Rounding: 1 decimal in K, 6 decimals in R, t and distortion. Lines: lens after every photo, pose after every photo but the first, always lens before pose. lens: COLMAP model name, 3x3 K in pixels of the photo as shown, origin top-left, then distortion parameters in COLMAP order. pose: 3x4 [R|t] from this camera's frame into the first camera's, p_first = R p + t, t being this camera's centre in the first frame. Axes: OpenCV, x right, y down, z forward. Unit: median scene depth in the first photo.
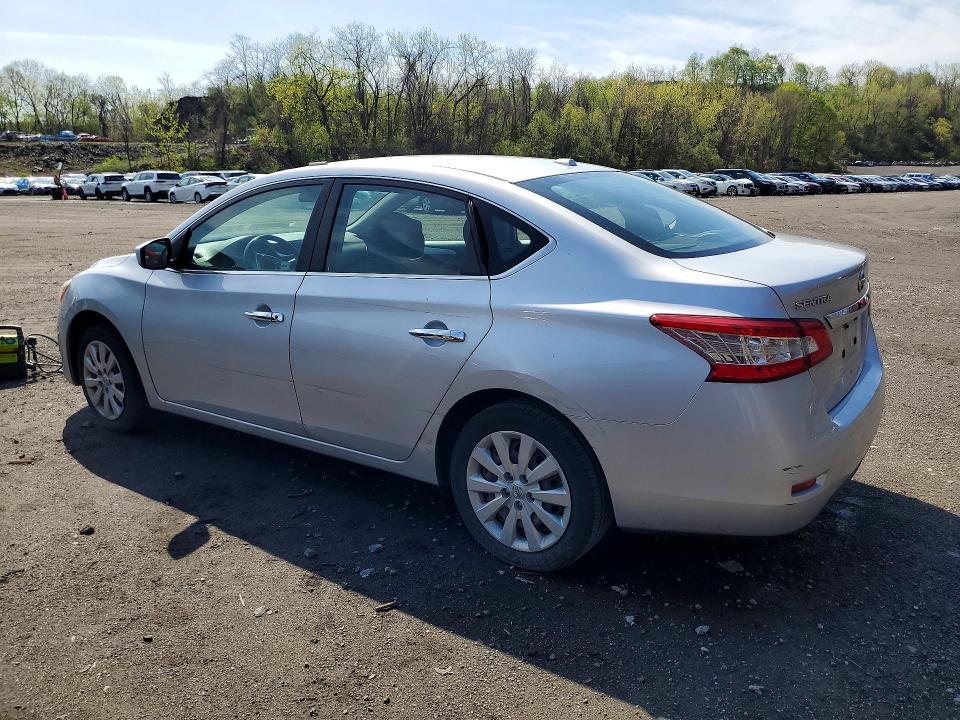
lens RADIAL K [[778.5, 0, 484.1], [0, 778.5, 360.0], [0, 0, 1]] dist [0.003793, -0.013685]
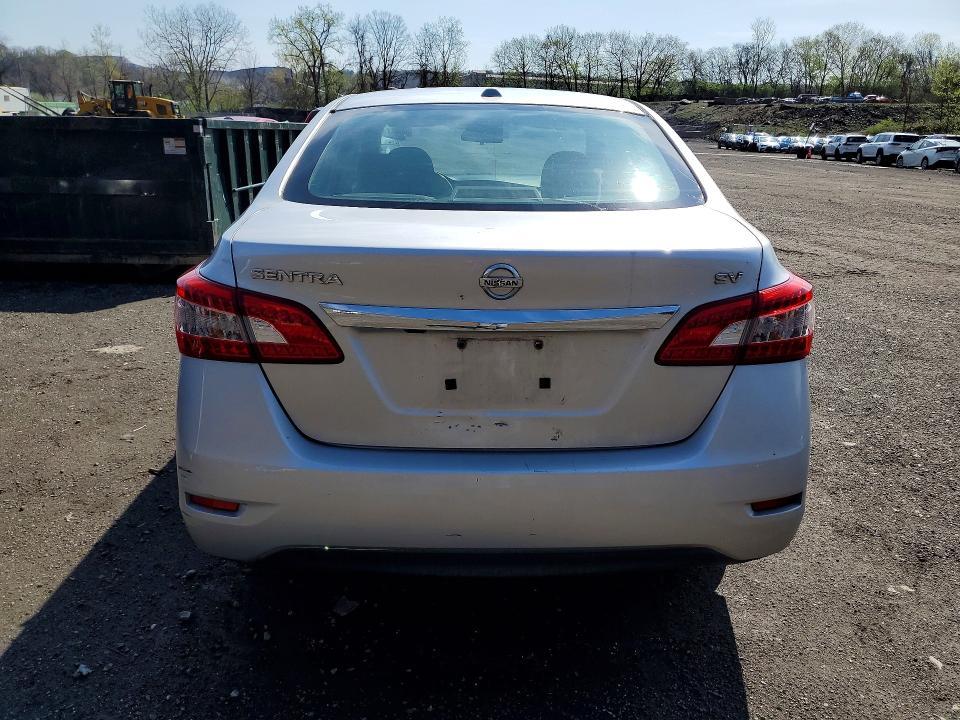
lens RADIAL K [[778.5, 0, 484.1], [0, 778.5, 360.0], [0, 0, 1]] dist [0.003793, -0.013685]
pose [[0.565351, 0.251787, -0.785481, 0.087444], [-0.219153, 0.963897, 0.151243, -0.010573], [0.795204, 0.086635, 0.600120, 0.058601]]
